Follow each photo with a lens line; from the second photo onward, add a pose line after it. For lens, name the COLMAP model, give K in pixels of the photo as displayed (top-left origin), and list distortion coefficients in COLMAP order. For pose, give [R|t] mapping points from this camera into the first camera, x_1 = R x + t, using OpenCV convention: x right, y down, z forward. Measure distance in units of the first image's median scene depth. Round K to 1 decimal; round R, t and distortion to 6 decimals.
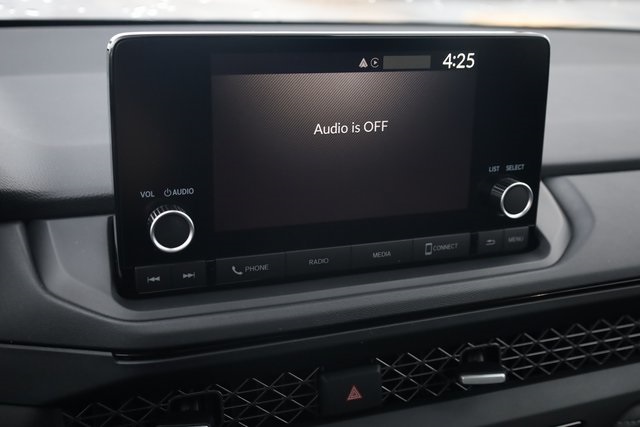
lens RADIAL K [[801.2, 0, 322.0], [0, 801.2, 214.7], [0, 0, 1]] dist [0.044878, 0.000000]
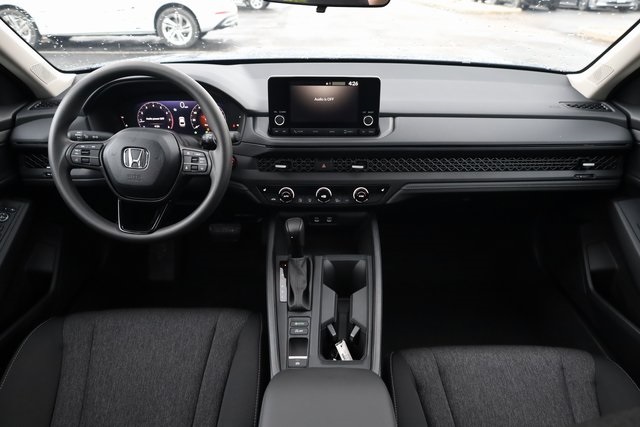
lens RADIAL K [[438.0, 0, 316.4], [0, 438.0, 212.5], [0, 0, 1]] dist [0.003506, 0.008153]
pose [[0.930367, 0.143094, -0.337553, 0.793074], [-0.088288, 0.981038, 0.172536, 0.074089], [0.355842, -0.130720, 0.925359, -1.114351]]
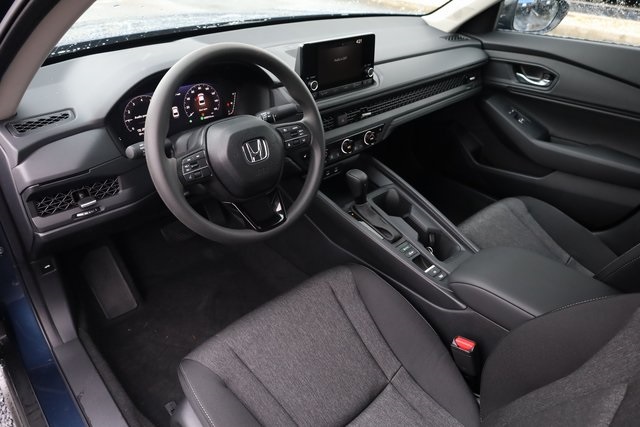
lens RADIAL K [[438.0, 0, 322.9], [0, 438.0, 211.8], [0, 0, 1]] dist [0.003506, 0.008153]
pose [[0.933907, -0.197268, 0.298165, -0.906116], [0.113228, 0.954263, 0.276696, 0.017971], [-0.339111, -0.224648, 0.913530, -1.341775]]
